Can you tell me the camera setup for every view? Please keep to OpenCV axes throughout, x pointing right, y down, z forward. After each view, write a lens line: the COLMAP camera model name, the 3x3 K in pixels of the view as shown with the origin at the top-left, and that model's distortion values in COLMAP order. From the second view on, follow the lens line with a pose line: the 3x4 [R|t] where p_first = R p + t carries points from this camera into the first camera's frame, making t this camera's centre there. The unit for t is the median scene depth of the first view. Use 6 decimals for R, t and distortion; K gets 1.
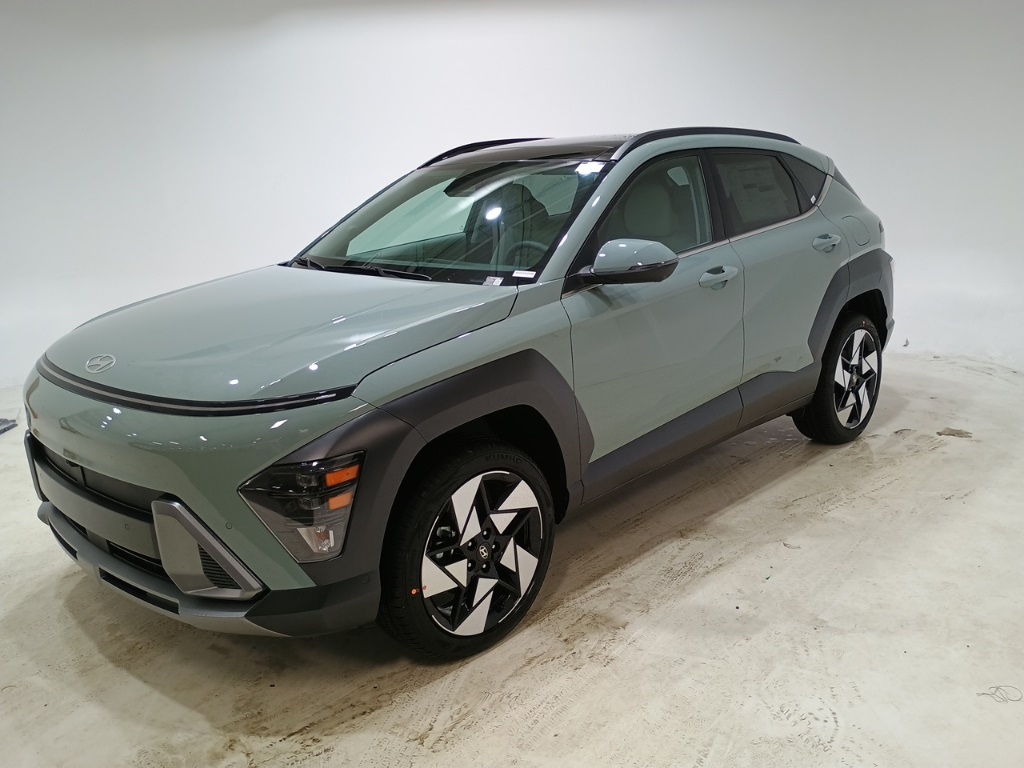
lens RADIAL K [[880.0, 0, 512.0], [0, 880.0, 384.0], [0, 0, 1]] dist [0.092101, -0.094782]
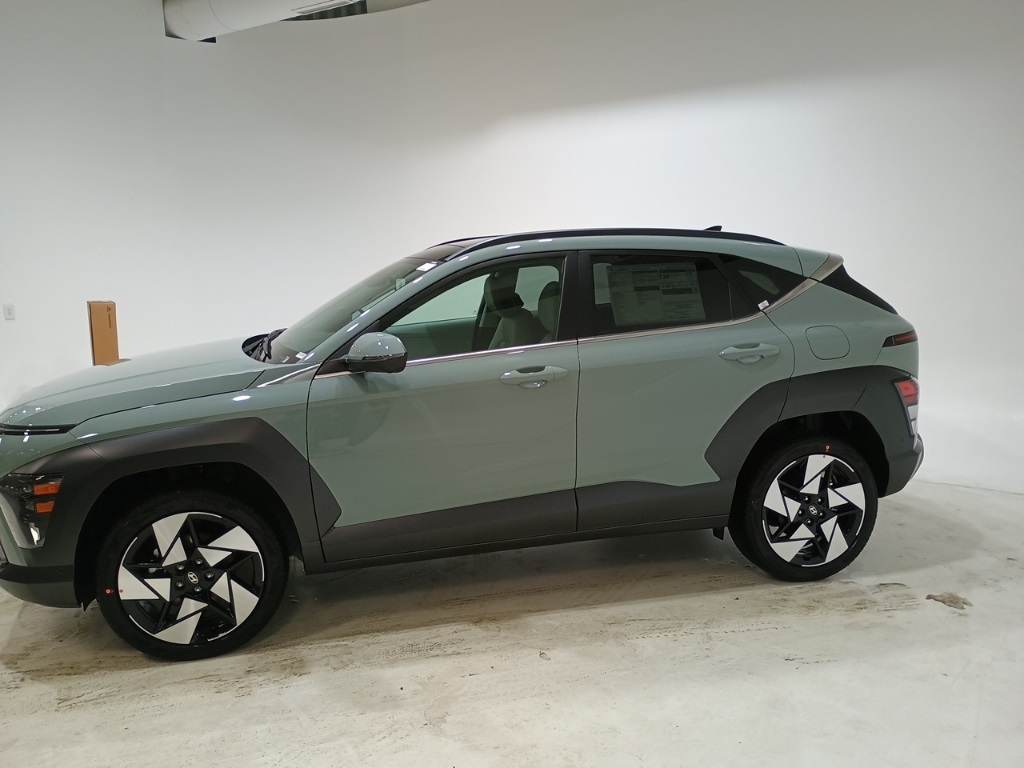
lens RADIAL K [[880.0, 0, 512.0], [0, 880.0, 384.0], [0, 0, 1]] dist [0.092101, -0.094782]
pose [[0.840055, 0.096480, -0.533854, 0.960939], [-0.138240, 0.989643, -0.038678, -0.087009], [0.524593, 0.106292, 0.844692, 0.159203]]
